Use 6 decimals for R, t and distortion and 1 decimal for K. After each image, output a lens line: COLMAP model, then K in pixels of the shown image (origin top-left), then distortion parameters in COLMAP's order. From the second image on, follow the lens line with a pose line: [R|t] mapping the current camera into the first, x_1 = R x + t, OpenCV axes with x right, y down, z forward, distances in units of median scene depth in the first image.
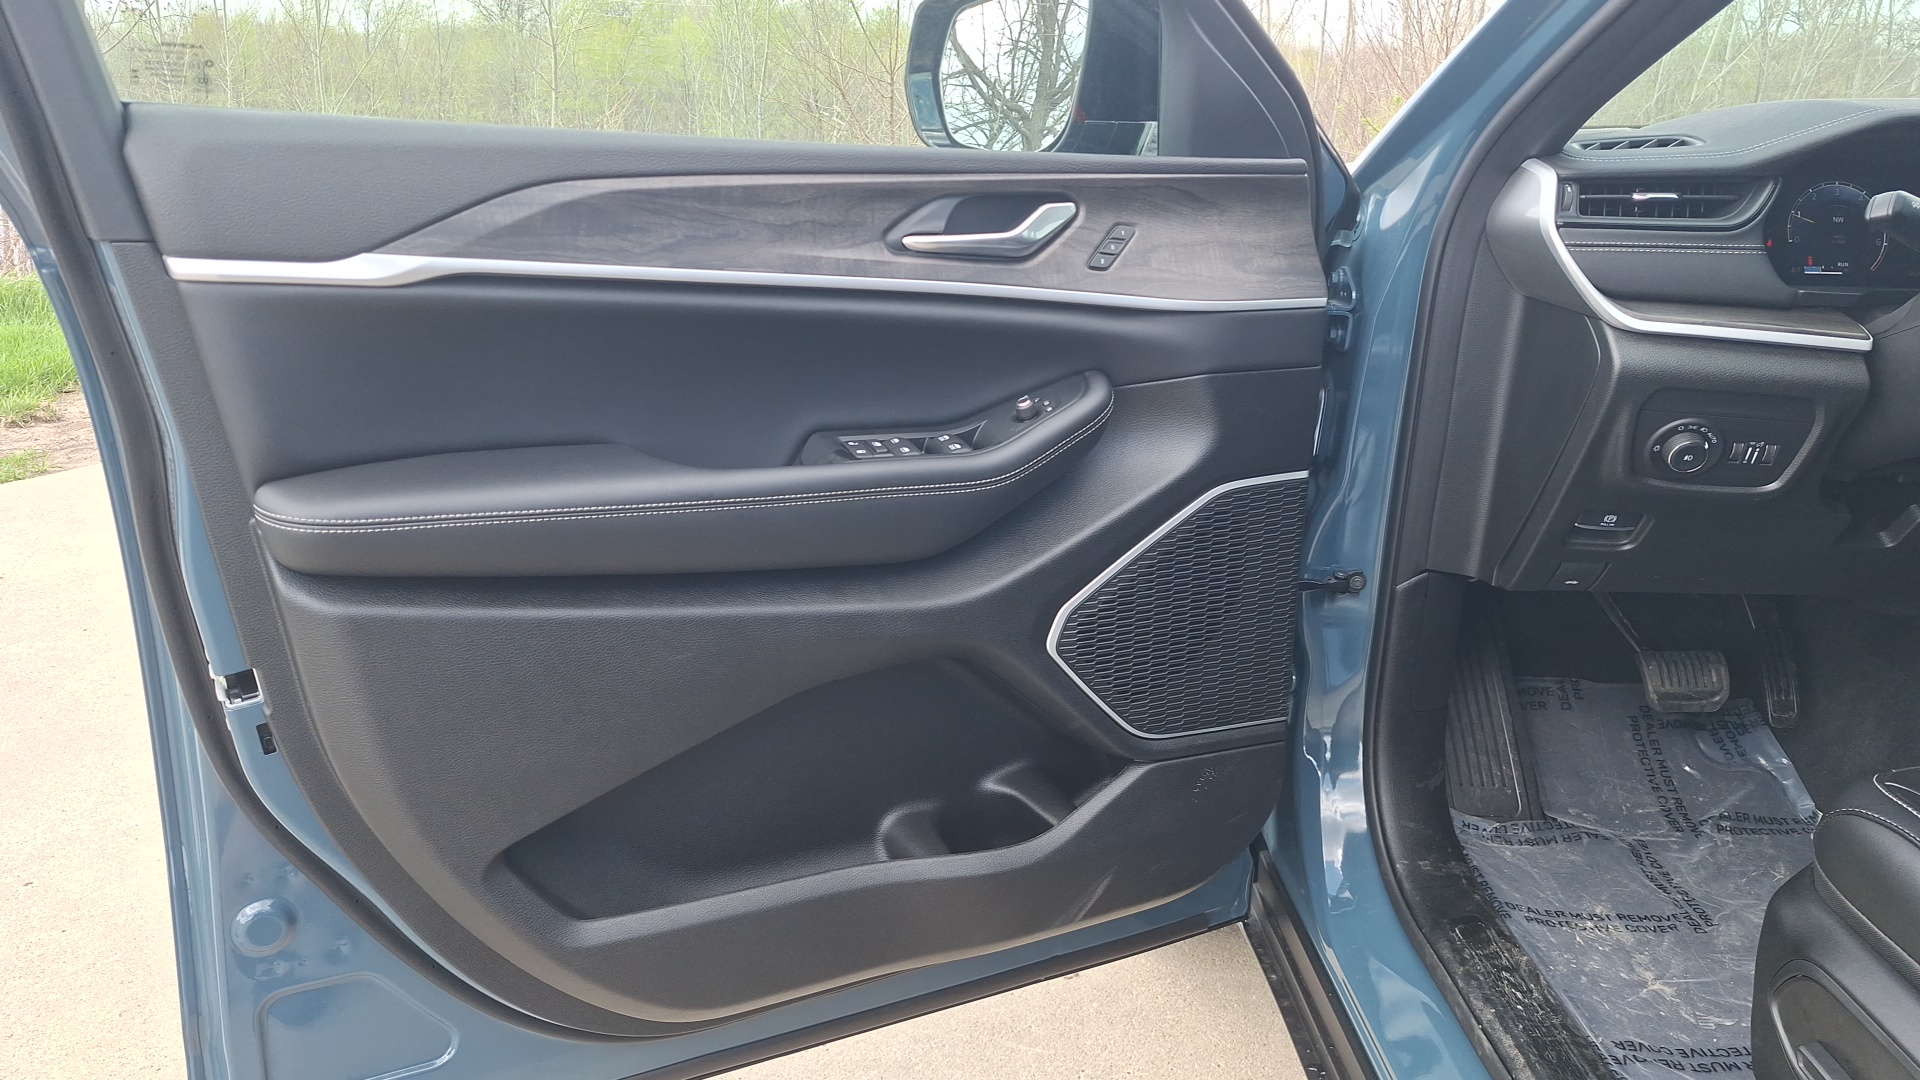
lens RADIAL K [[1323.8, 0, 965.1], [0, 1323.8, 530.0], [0, 0, 1]] dist [0.060364, -0.070696]
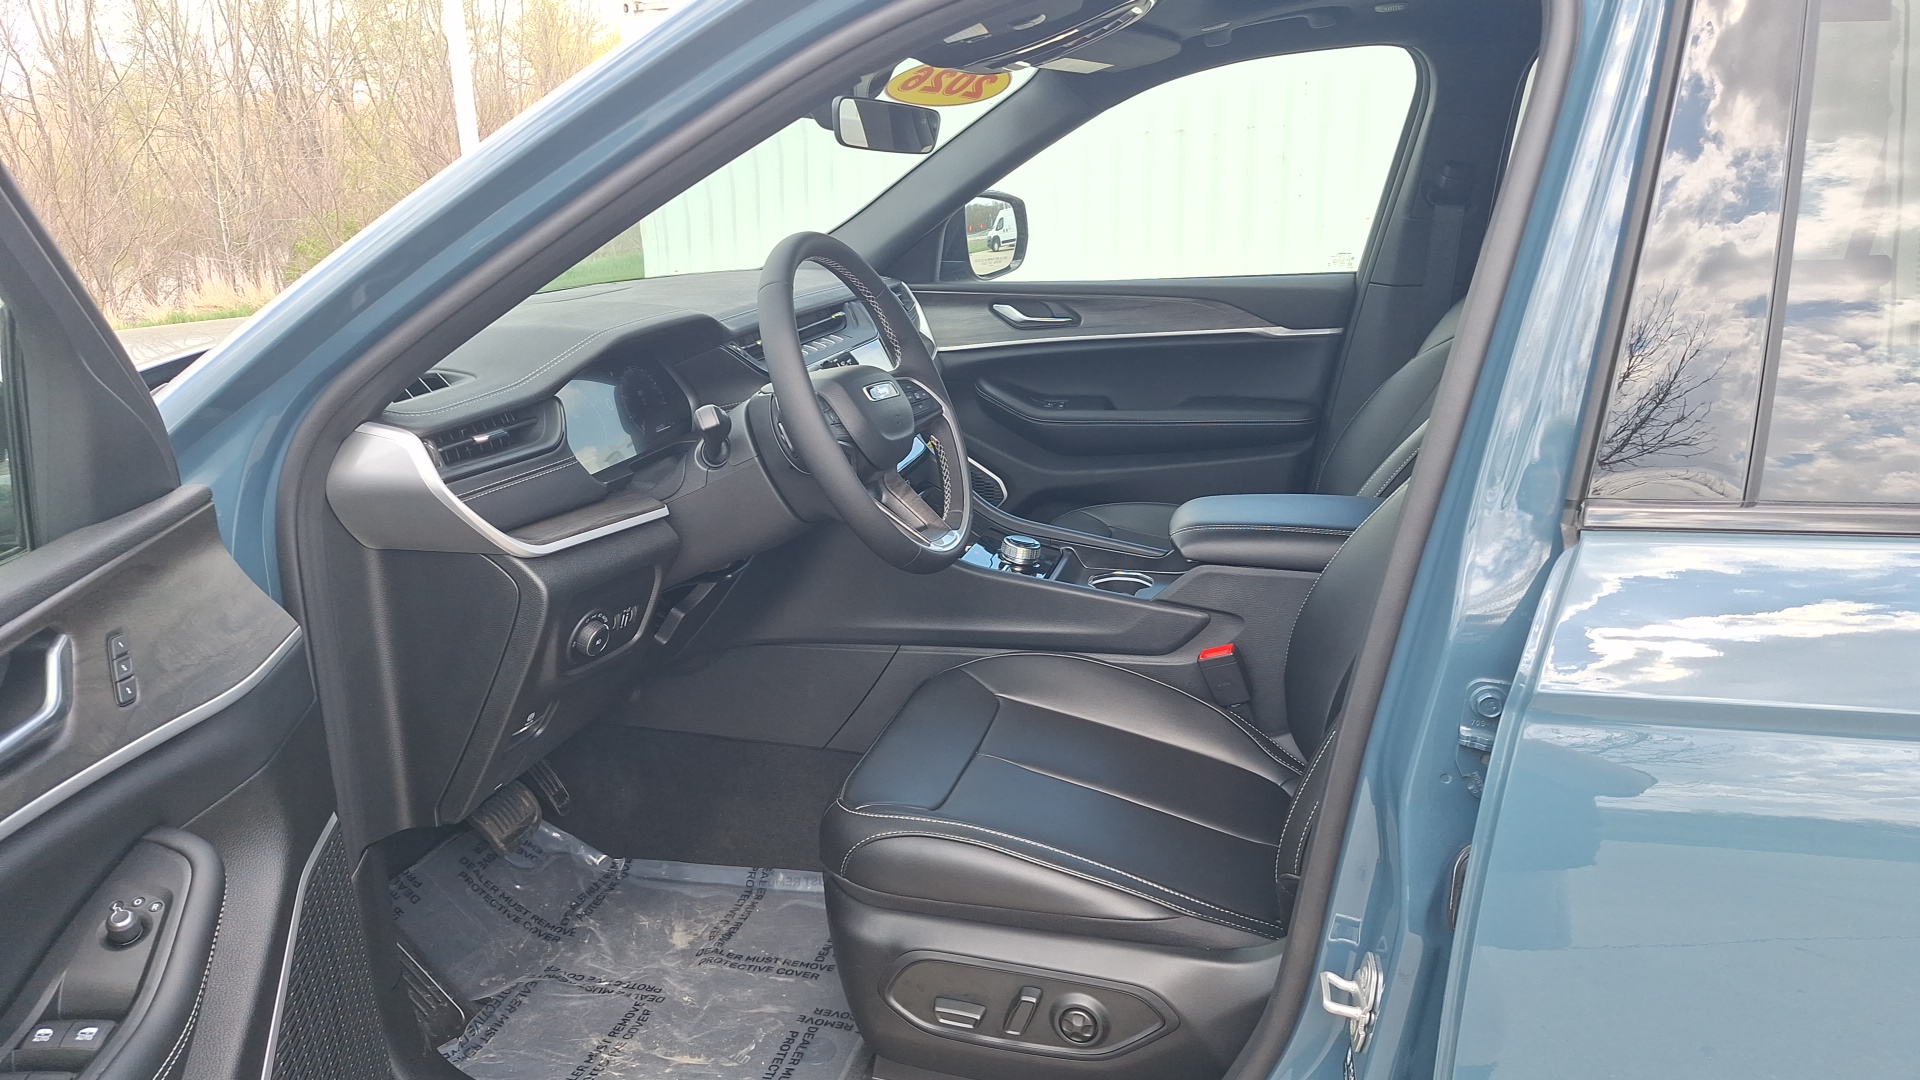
lens RADIAL K [[1323.8, 0, 965.1], [0, 1323.8, 530.0], [0, 0, 1]] dist [0.060364, -0.070696]
pose [[0.307123, -0.288720, 0.906816, -0.403217], [0.335135, 0.924642, 0.180892, -0.264797], [-0.890708, 0.248350, 0.380739, 0.283705]]
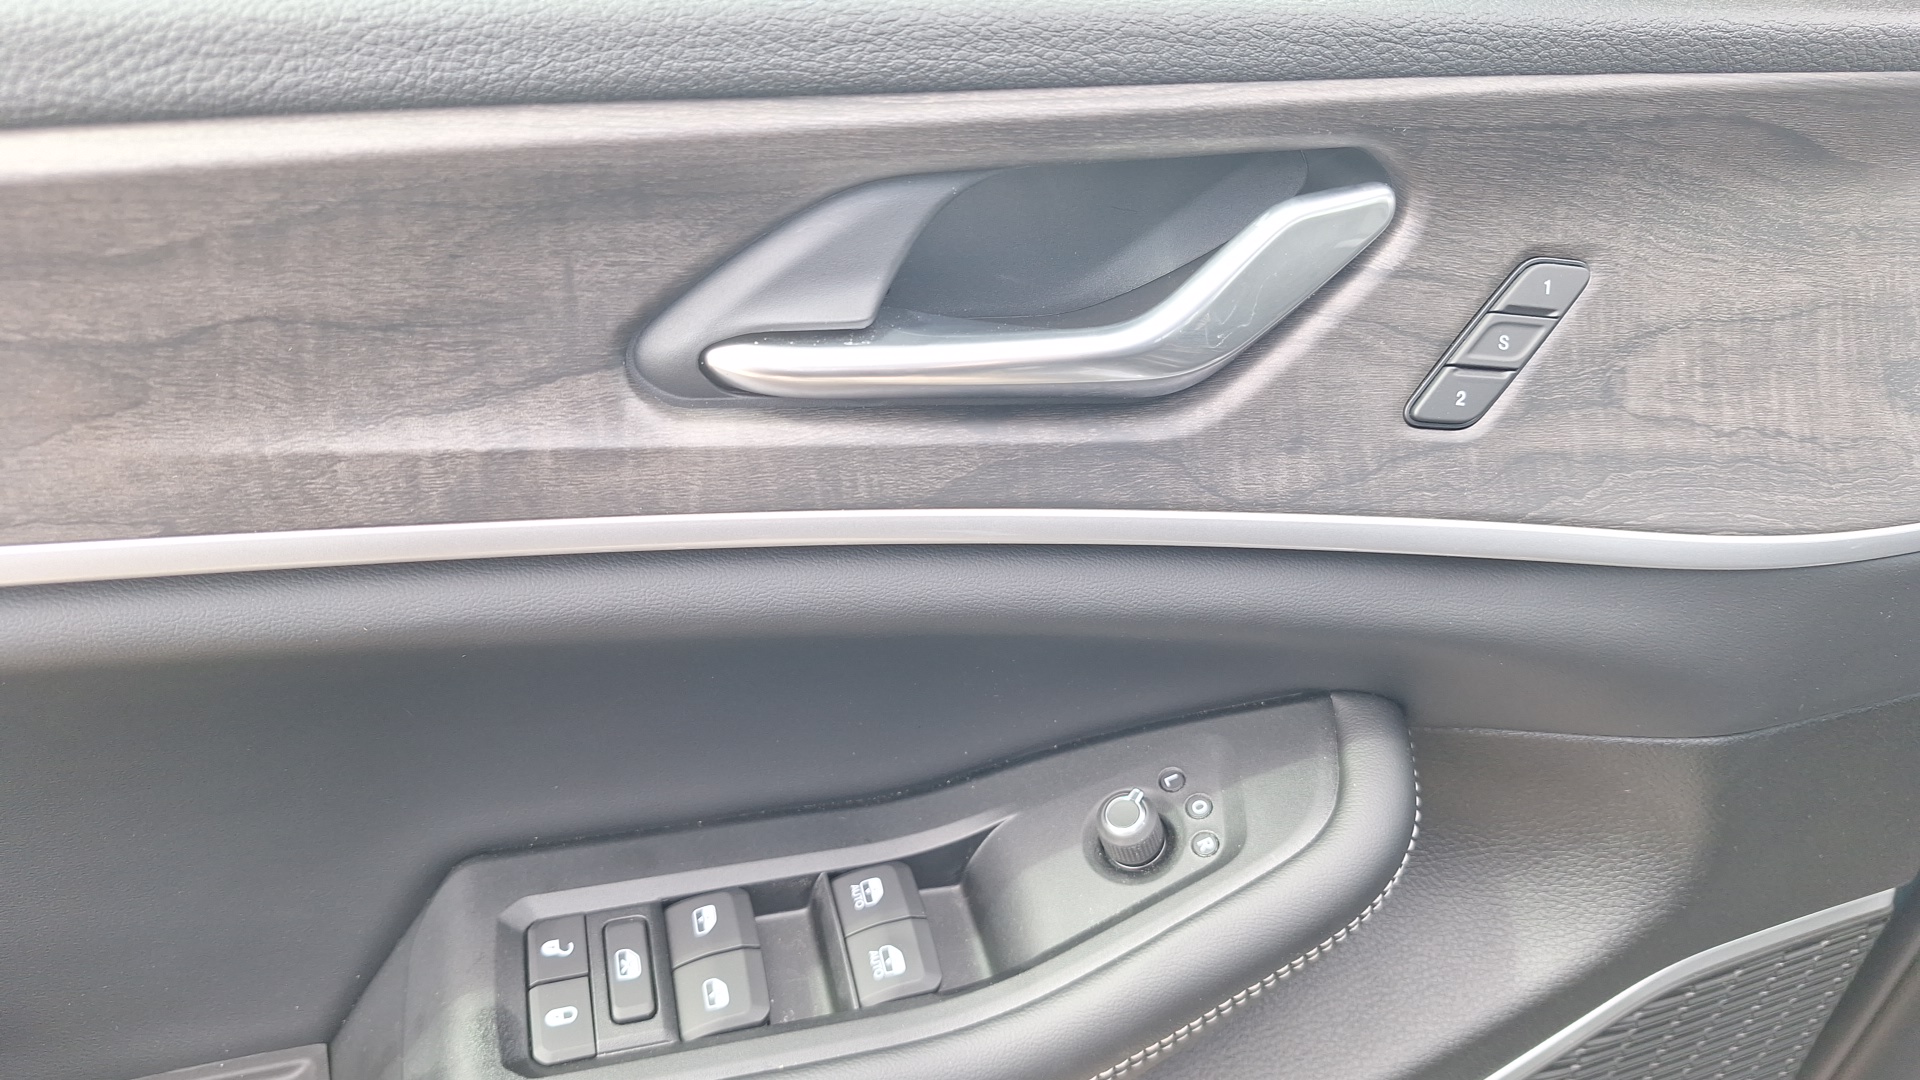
lens RADIAL K [[1361.5, 0, 920.1], [0, 1361.5, 552.6], [0, 0, 1]] dist [0.025140, -0.043090]
pose [[0.986012, 0.108896, -0.126183, 0.030181], [-0.074168, 0.964639, 0.252924, -0.236716], [0.149263, -0.240027, 0.959222, 0.697311]]
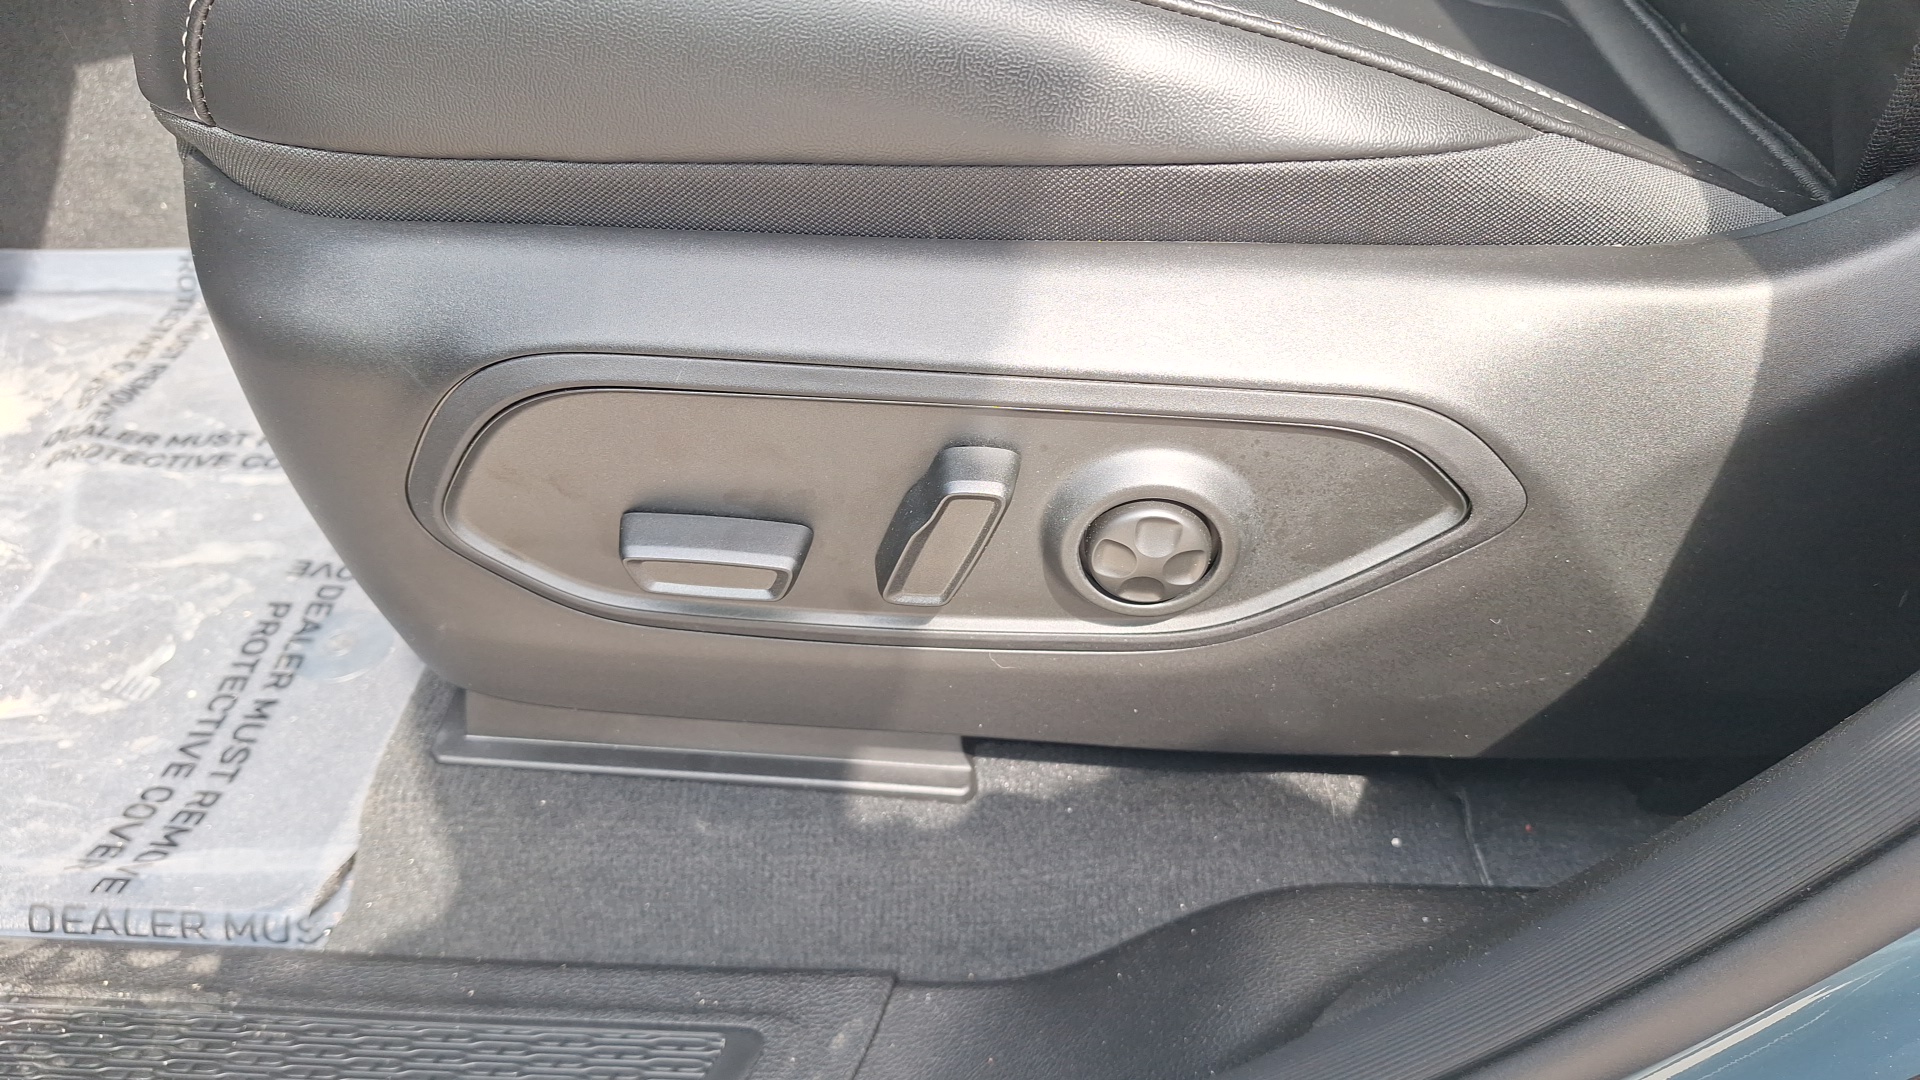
lens RADIAL K [[1323.8, 0, 965.1], [0, 1323.8, 530.0], [0, 0, 1]] dist [0.060364, -0.070696]
pose [[0.085891, -0.647501, 0.757209, 0.305949], [0.309849, 0.739689, 0.597373, 0.162954], [-0.946898, 0.183311, 0.264160, 0.699191]]
